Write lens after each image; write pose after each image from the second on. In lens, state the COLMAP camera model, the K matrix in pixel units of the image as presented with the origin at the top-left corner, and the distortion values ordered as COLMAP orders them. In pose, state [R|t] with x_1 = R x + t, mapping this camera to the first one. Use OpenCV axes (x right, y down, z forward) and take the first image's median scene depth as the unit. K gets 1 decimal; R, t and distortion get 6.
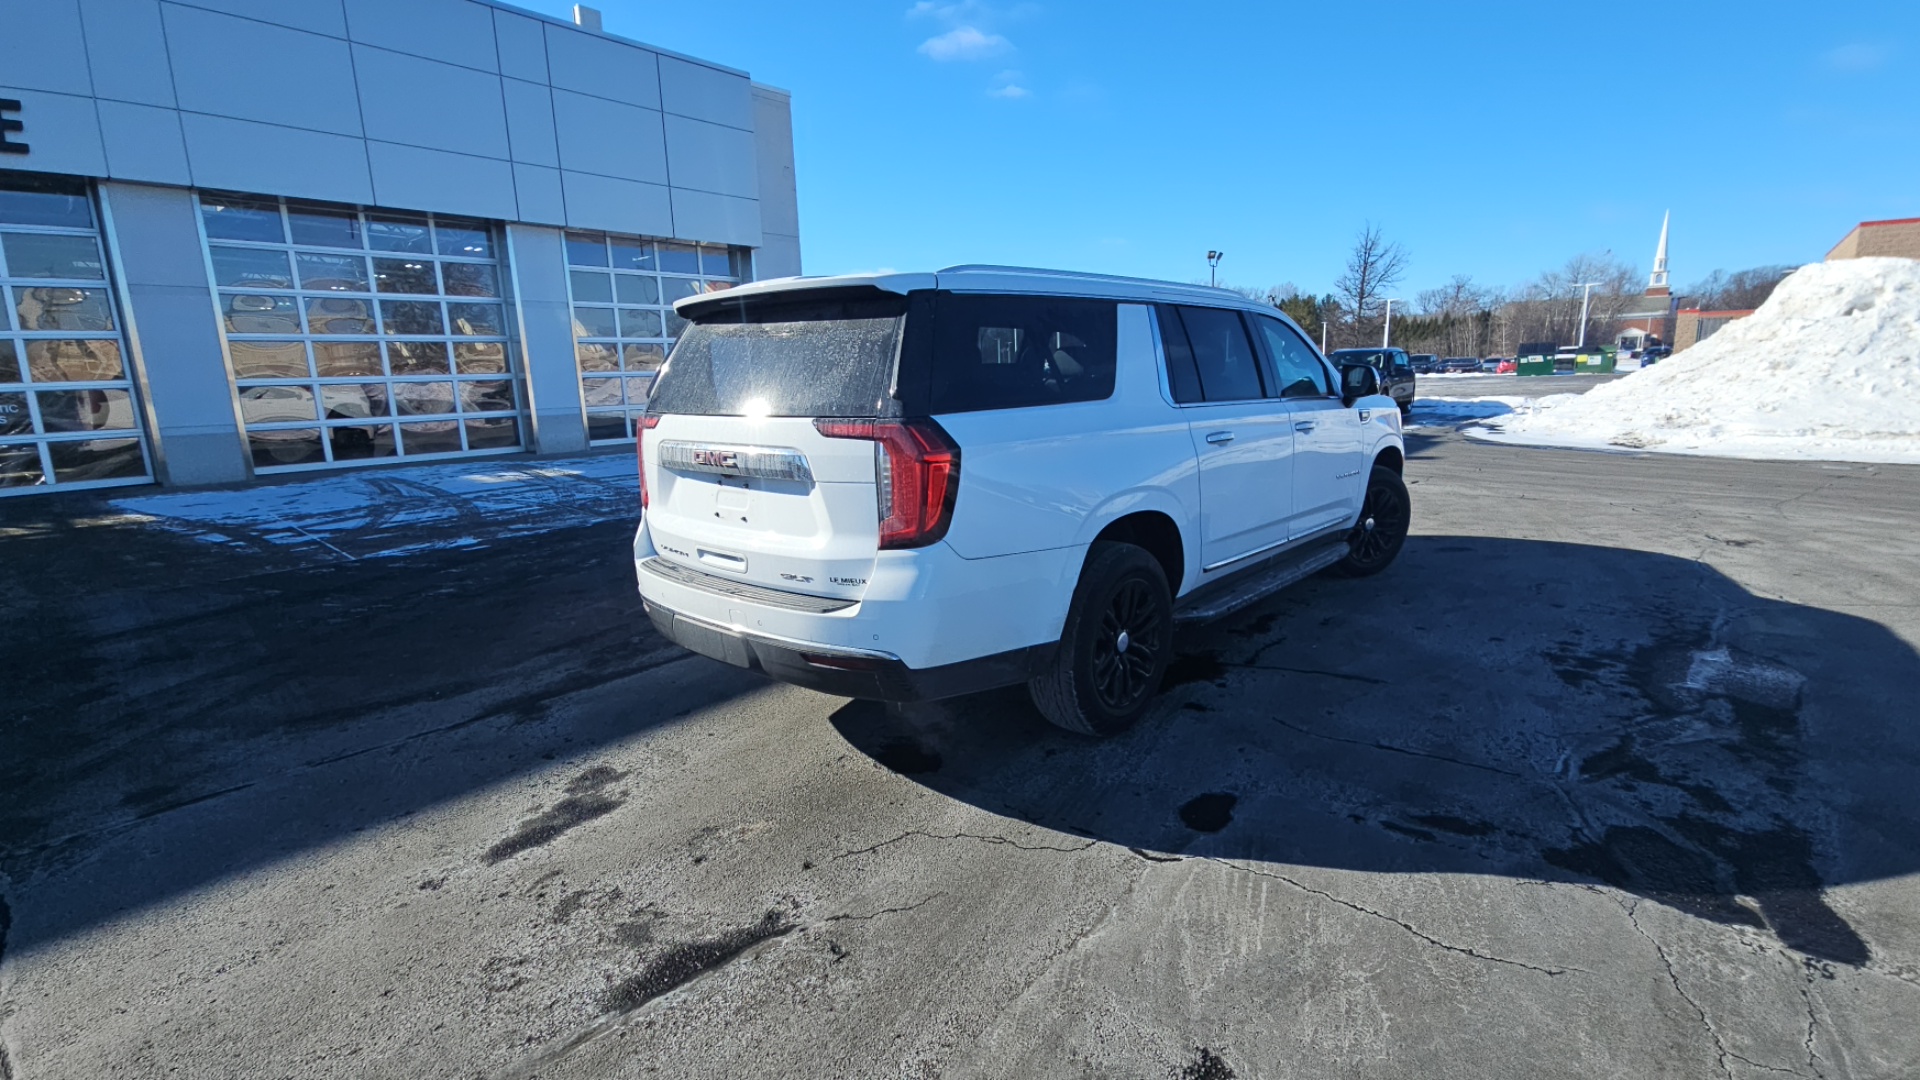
lens RADIAL K [[851.6, 0, 977.1], [0, 851.6, 535.1], [0, 0, 1]] dist [0.001076, -0.000910]
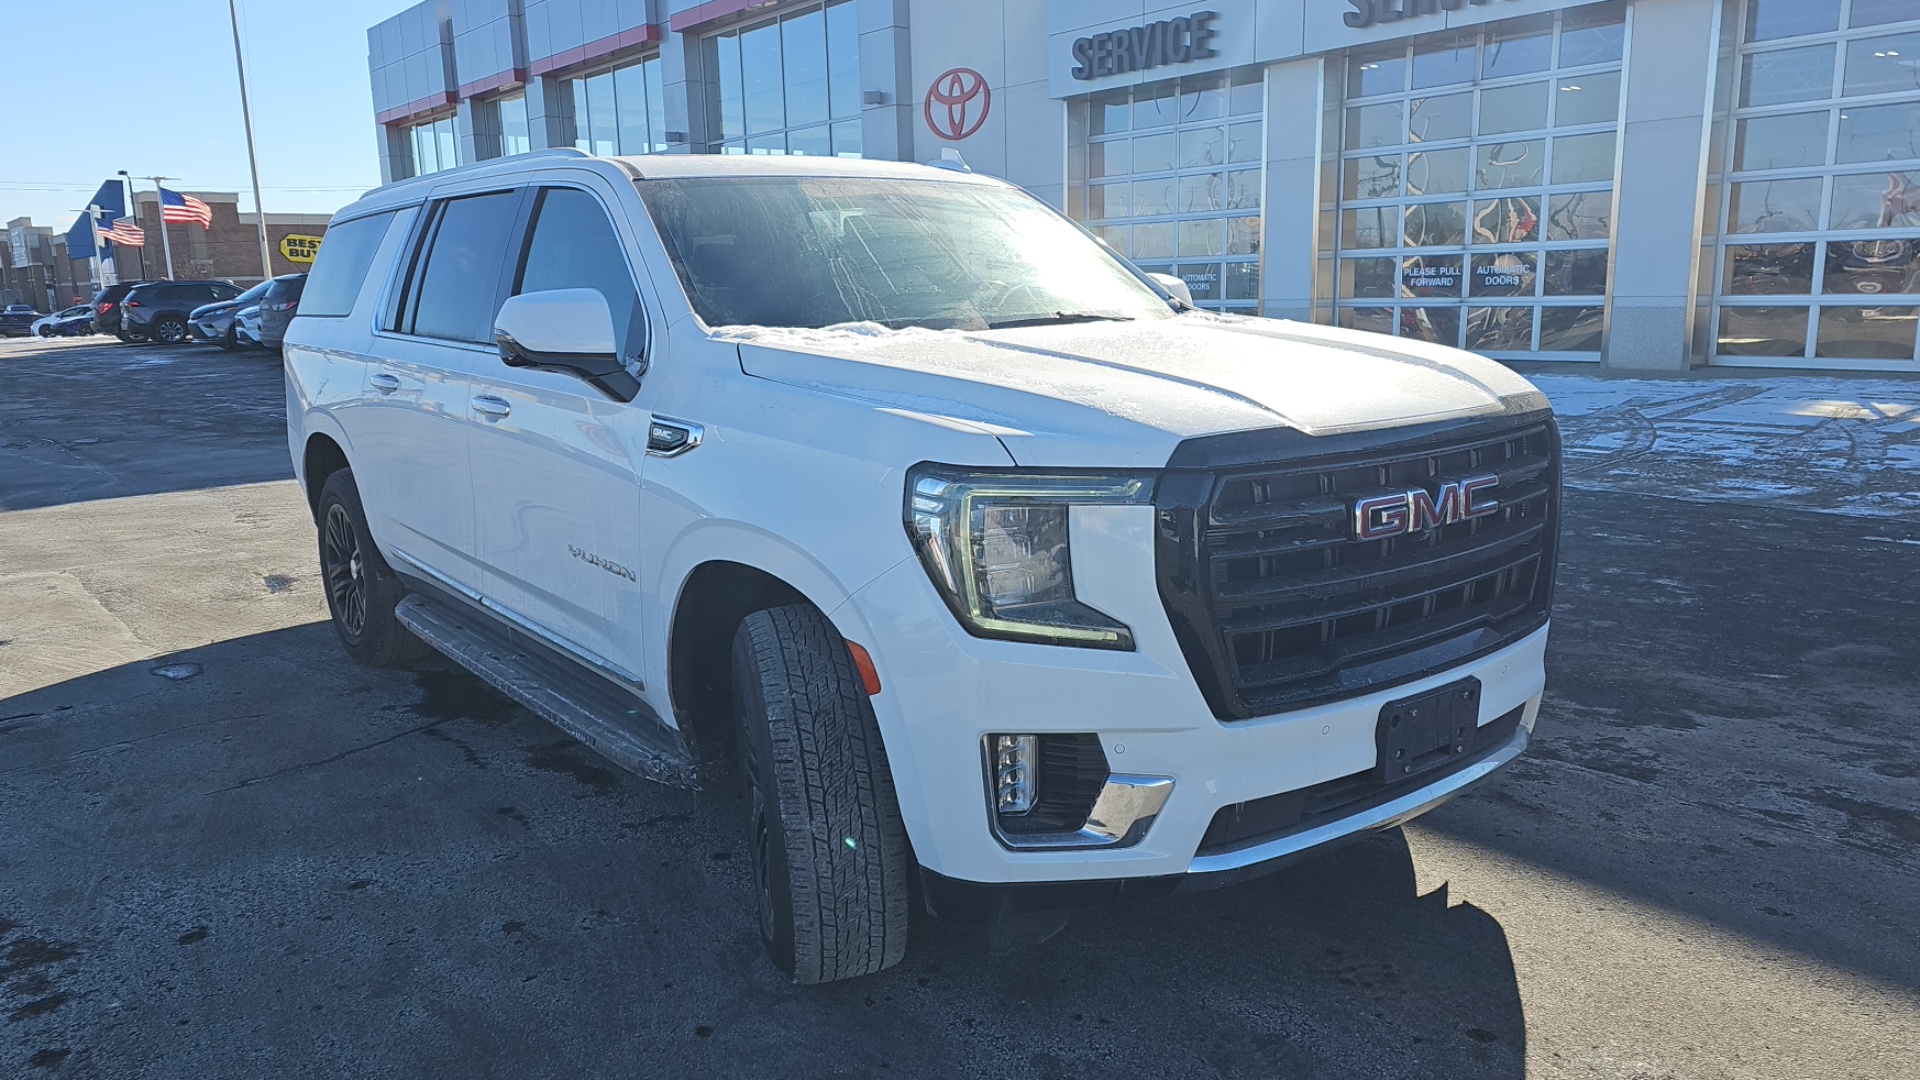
lens RADIAL K [[1364.6, 0, 971.6], [0, 1364.6, 559.6], [0, 0, 1]] dist [0.068337, -0.043712]
pose [[-0.184539, 0.231563, -0.955157, 1.655840], [-0.158878, 0.952037, 0.261502, -0.438050], [0.969898, 0.200011, -0.138898, 2.044903]]
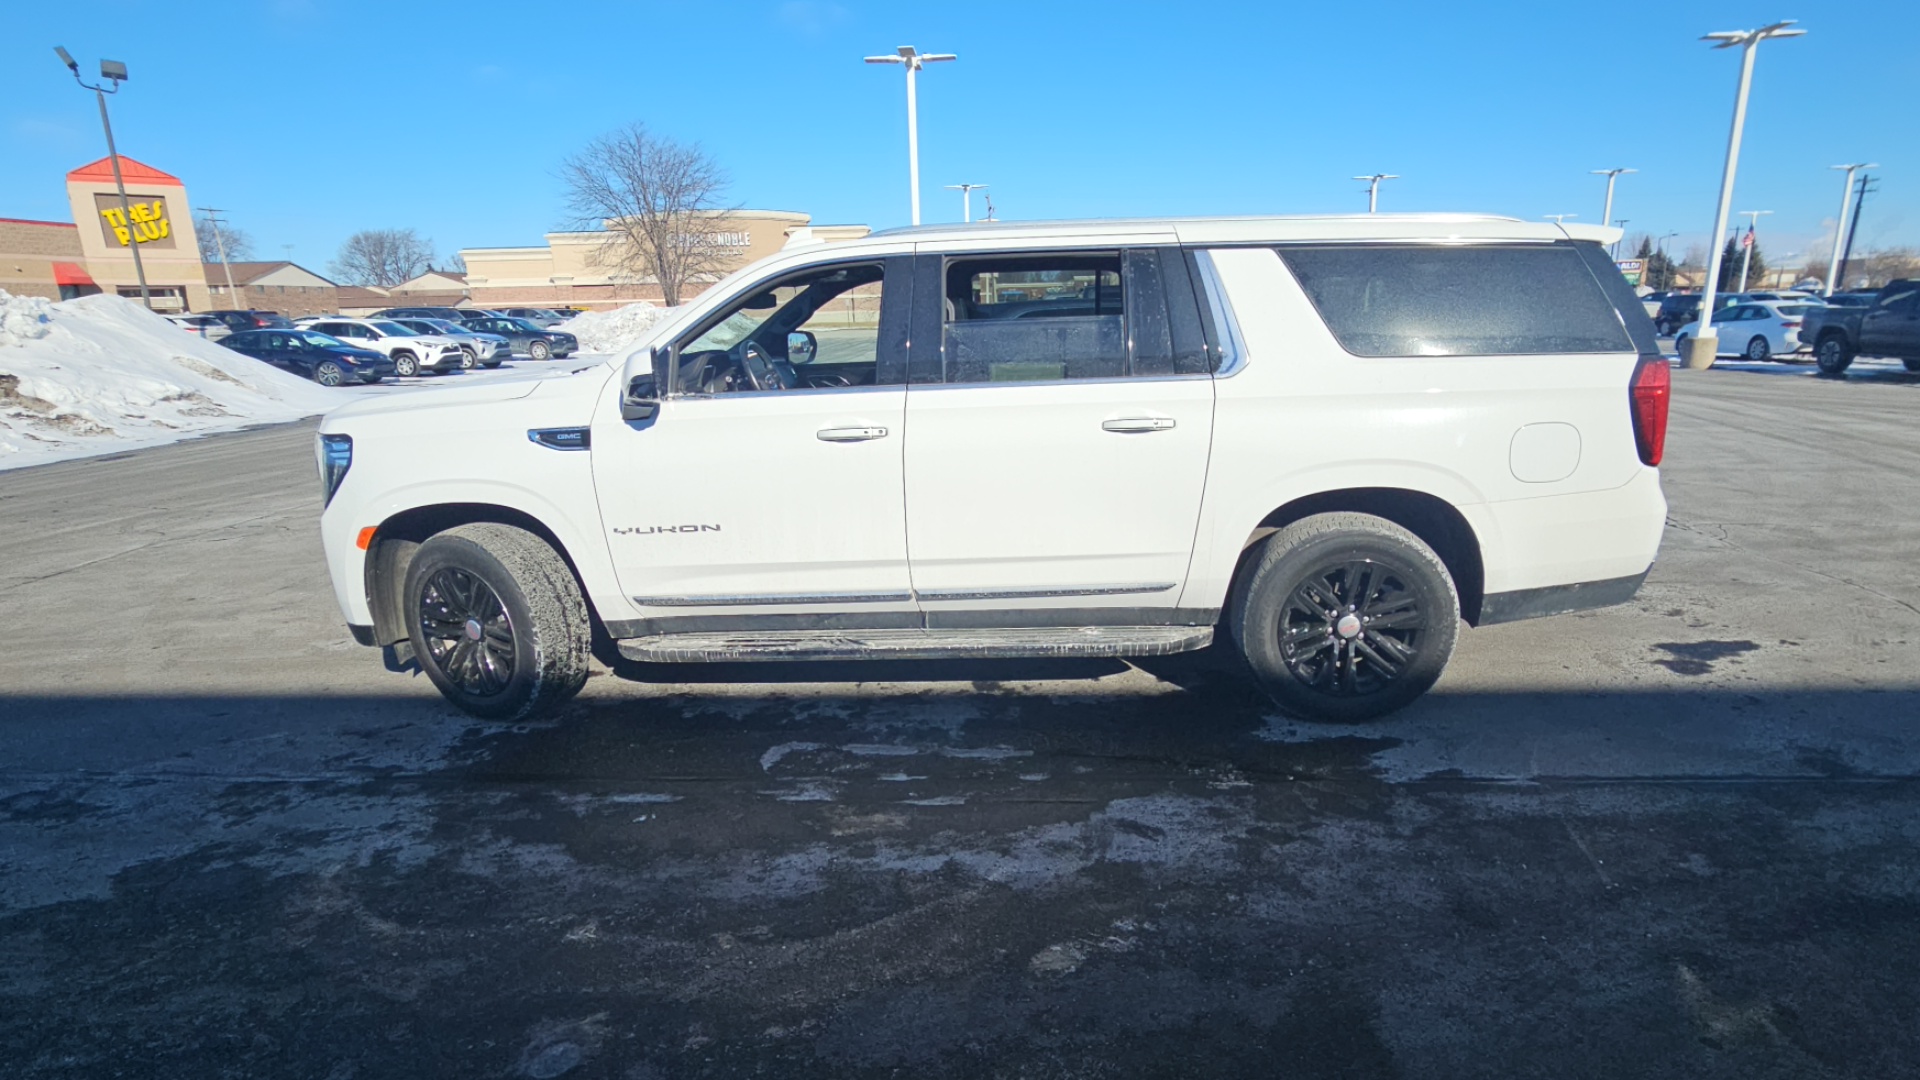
lens RADIAL K [[940.2, 0, 971.6], [0, 940.2, 538.5], [0, 0, 1]] dist [0.001823, 0.000059]
pose [[-0.609108, -0.151358, 0.778510, -0.814747], [0.189525, 0.925399, 0.328201, -0.458002], [-0.770109, 0.347457, -0.534982, 2.330199]]
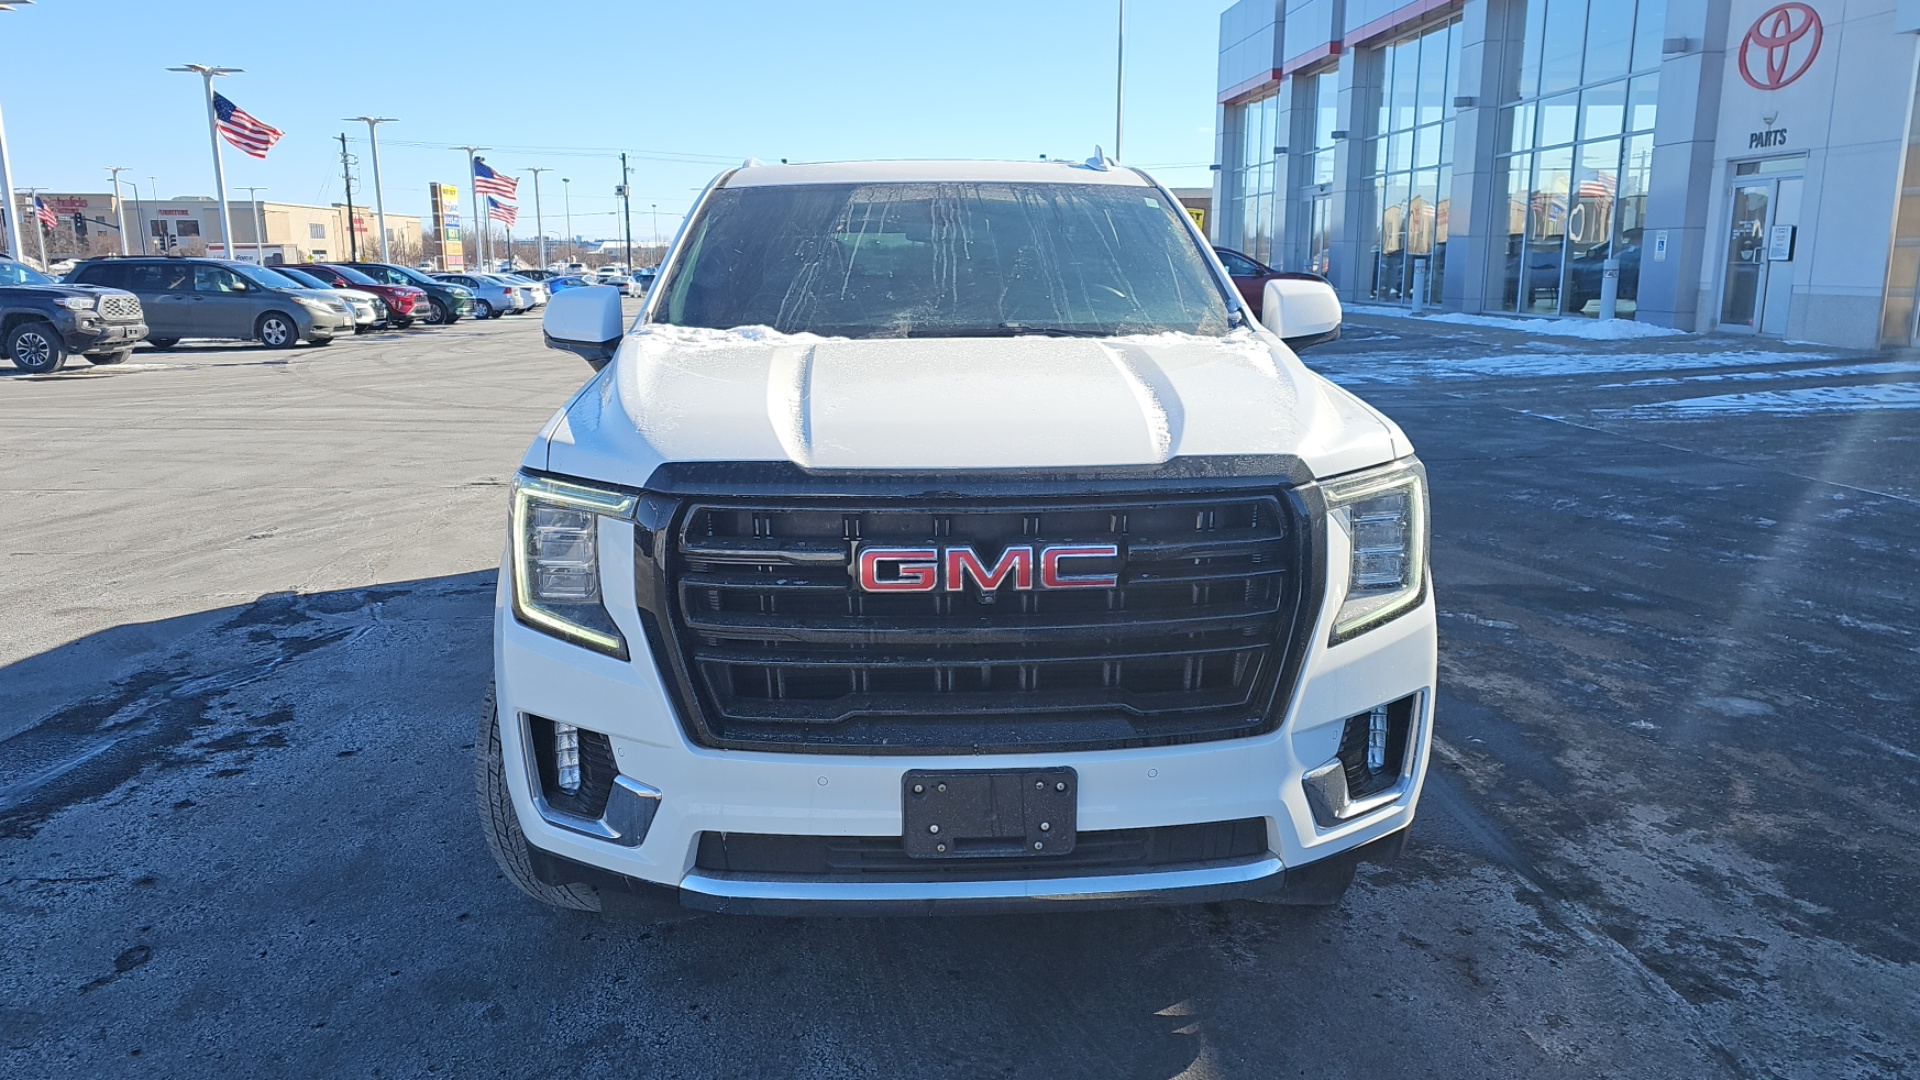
lens RADIAL K [[1382.4, 0, 960.0], [0, 1382.4, 540.0], [0, 0, 1]] dist [0.069224, -0.054925]
pose [[-0.717097, 0.171225, -0.675614, 1.325637], [-0.107181, 0.930732, 0.349643, -0.569612], [0.688683, 0.323141, -0.649073, 2.657795]]
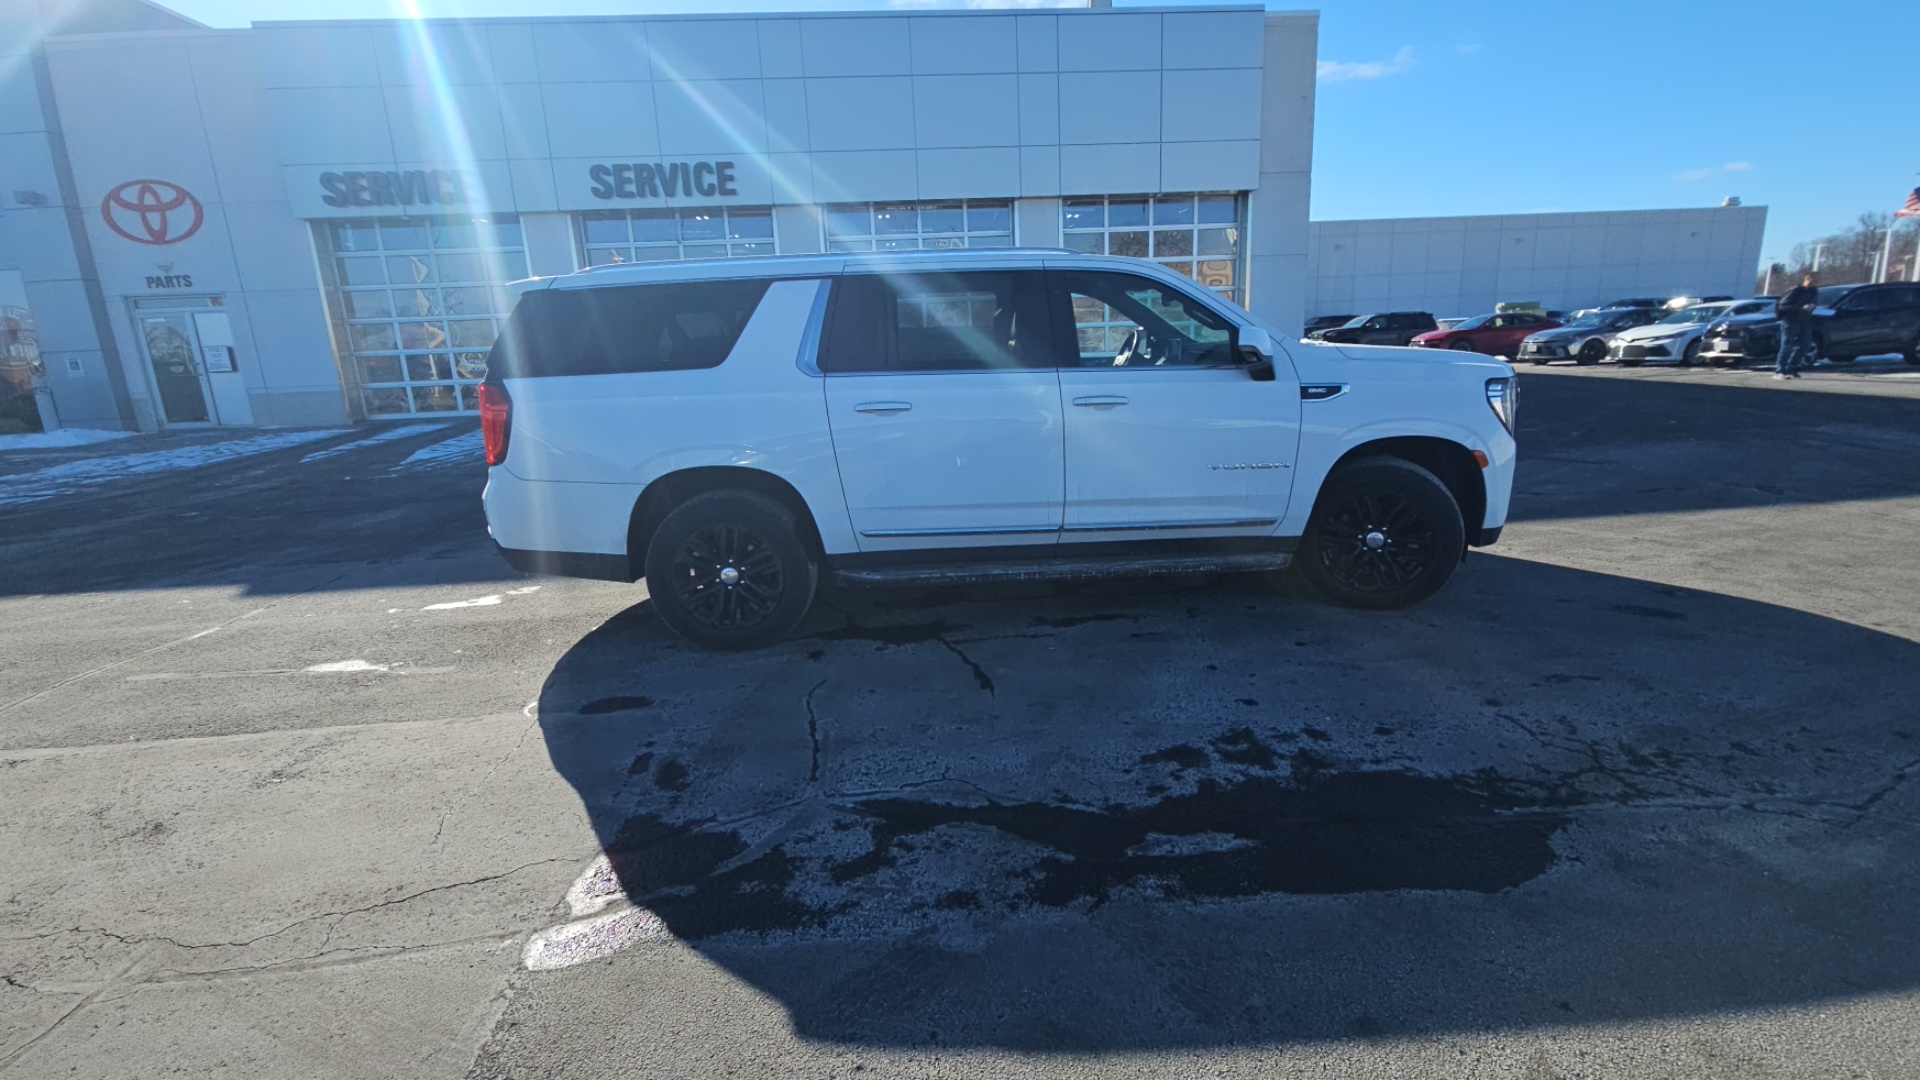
lens RADIAL K [[850.8, 0, 985.9], [0, 850.8, 542.1], [0, 0, 1]] dist [0.001669, -0.000345]
pose [[0.709233, 0.166060, -0.685137, 1.321356], [-0.115001, 0.986096, 0.119959, -0.111830], [0.695531, -0.006287, 0.718468, 0.430442]]
